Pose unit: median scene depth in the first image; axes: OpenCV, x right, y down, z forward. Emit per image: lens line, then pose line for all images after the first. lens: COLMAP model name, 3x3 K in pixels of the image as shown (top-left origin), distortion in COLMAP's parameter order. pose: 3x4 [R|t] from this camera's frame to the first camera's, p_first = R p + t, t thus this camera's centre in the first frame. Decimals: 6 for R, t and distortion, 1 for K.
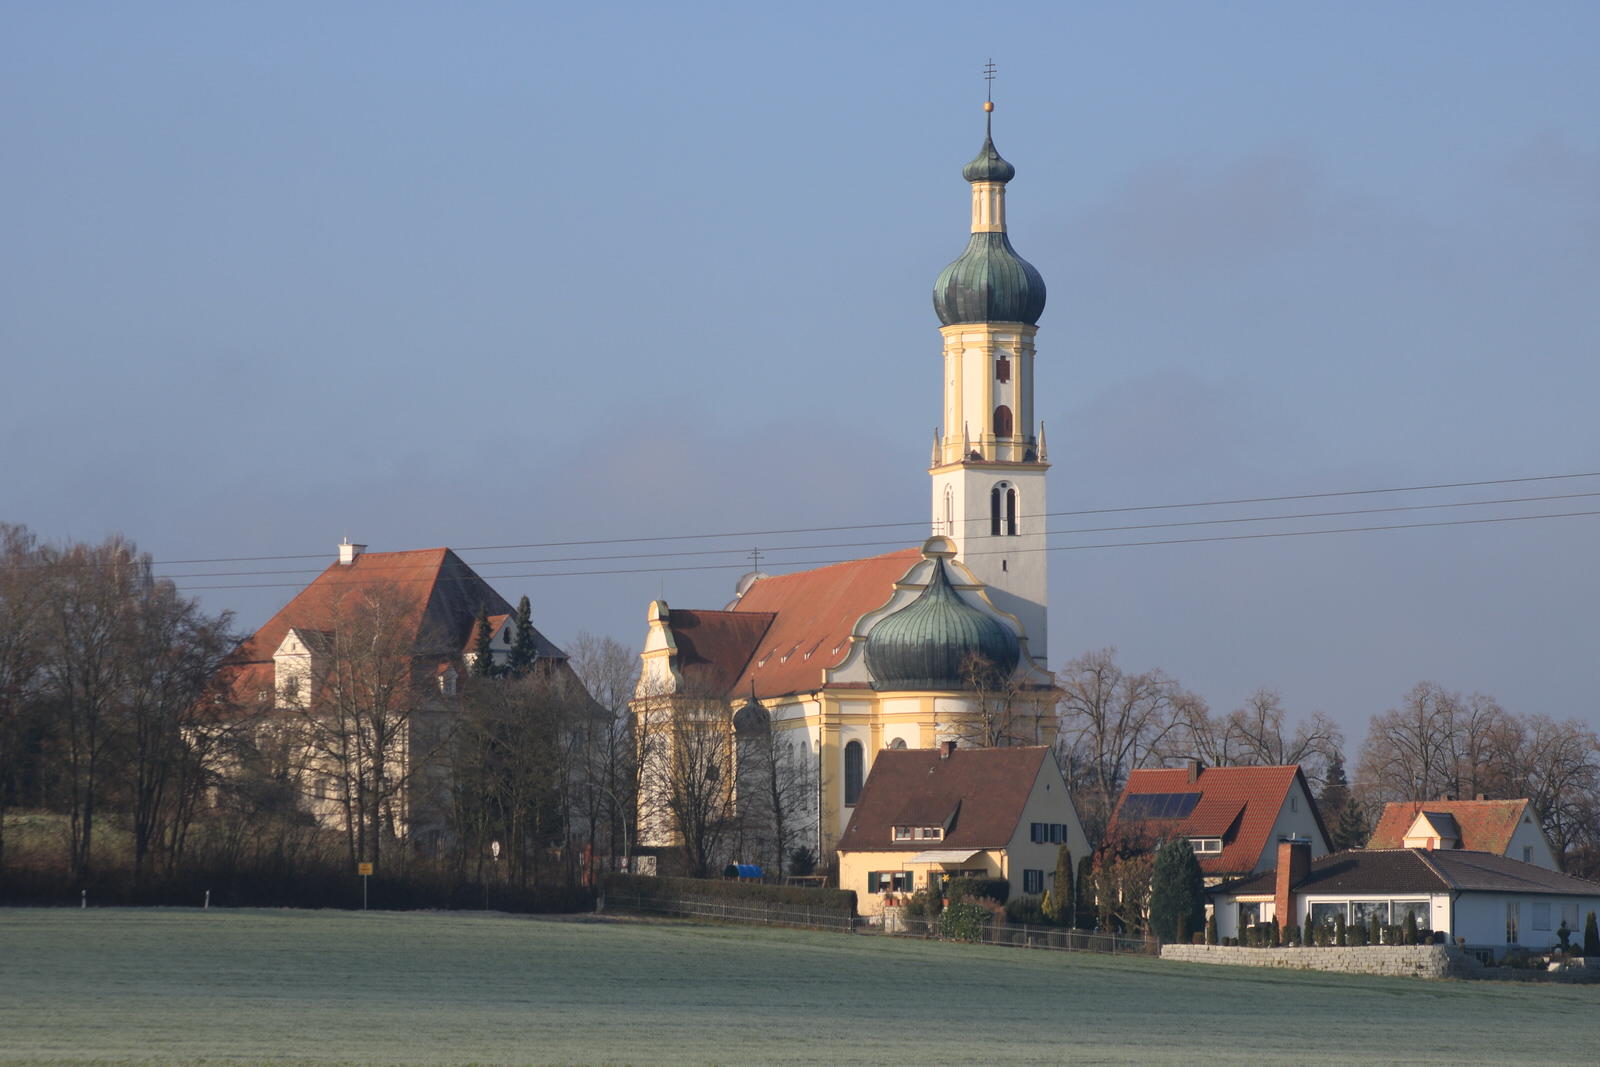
lens RADIAL K [[5790.8, 0, 800.0], [0, 5790.8, 533.5], [0, 0, 1]] dist [1.305395, -0.043887]
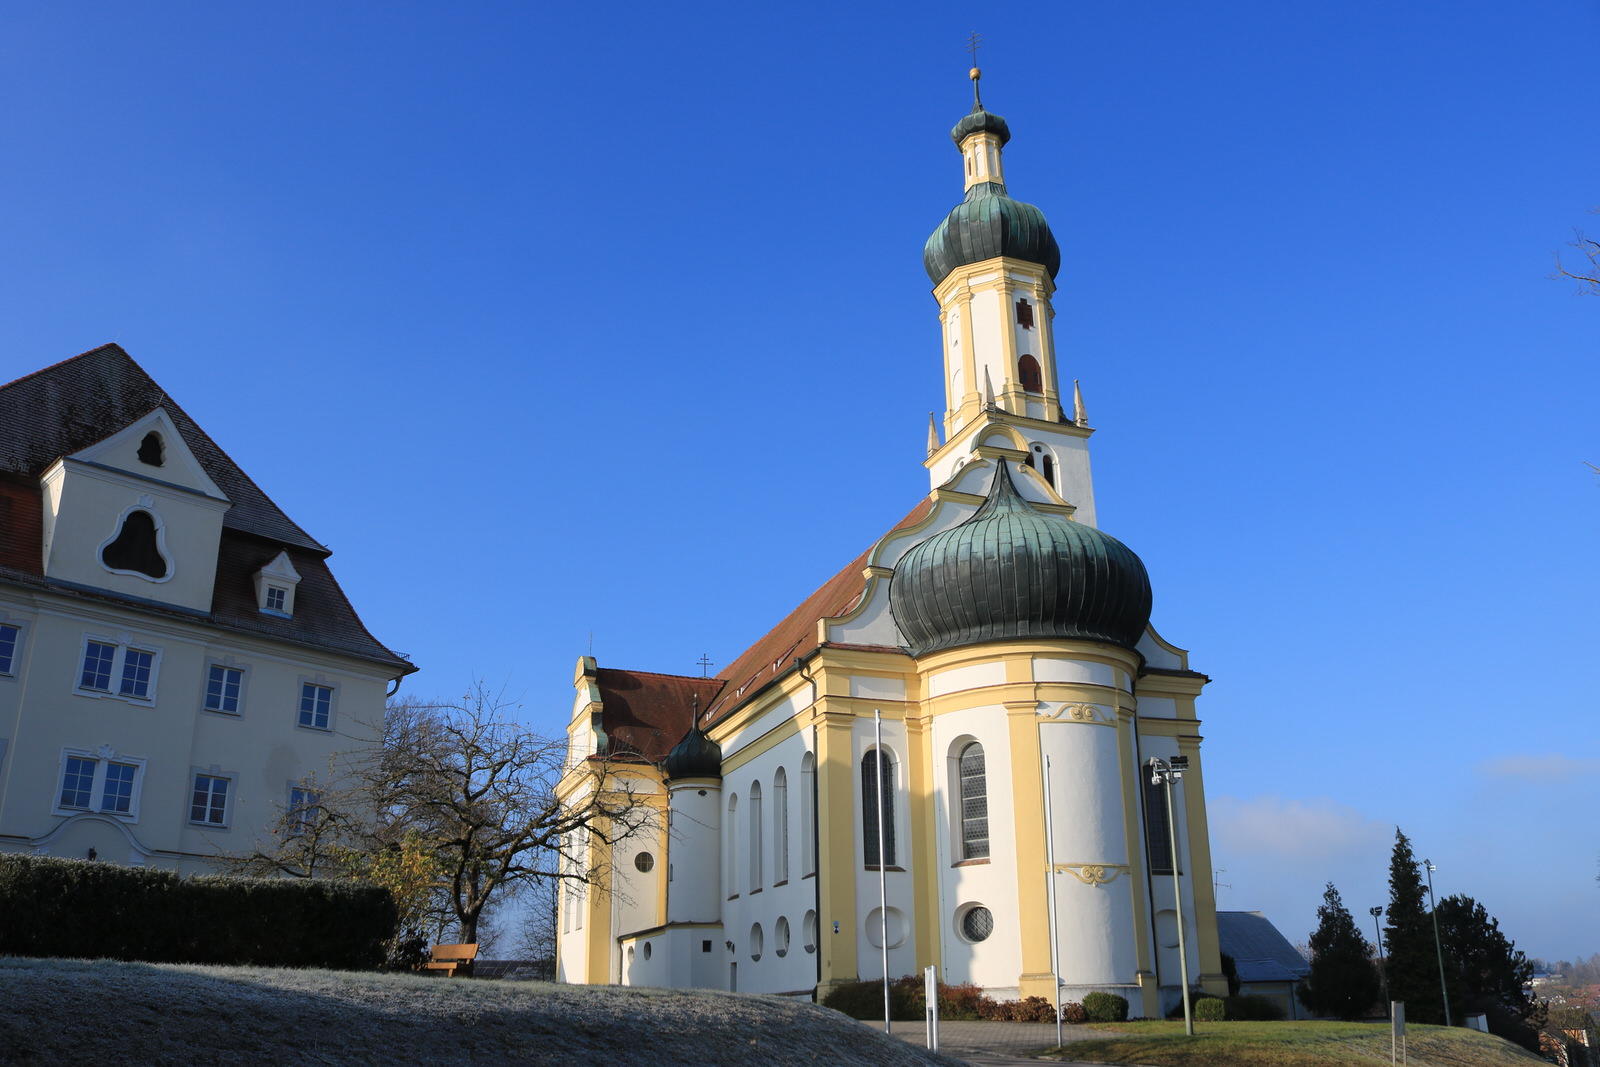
lens RADIAL K [[1333.6, 0, 800.0], [0, 1333.6, 533.5], [0, 0, 1]] dist [-0.088520, 0.000043]
pose [[0.998284, 0.007439, 0.058090, -0.005237], [0.008833, 0.961425, -0.274924, 0.048692], [-0.057894, 0.274965, 0.959710, 0.840310]]
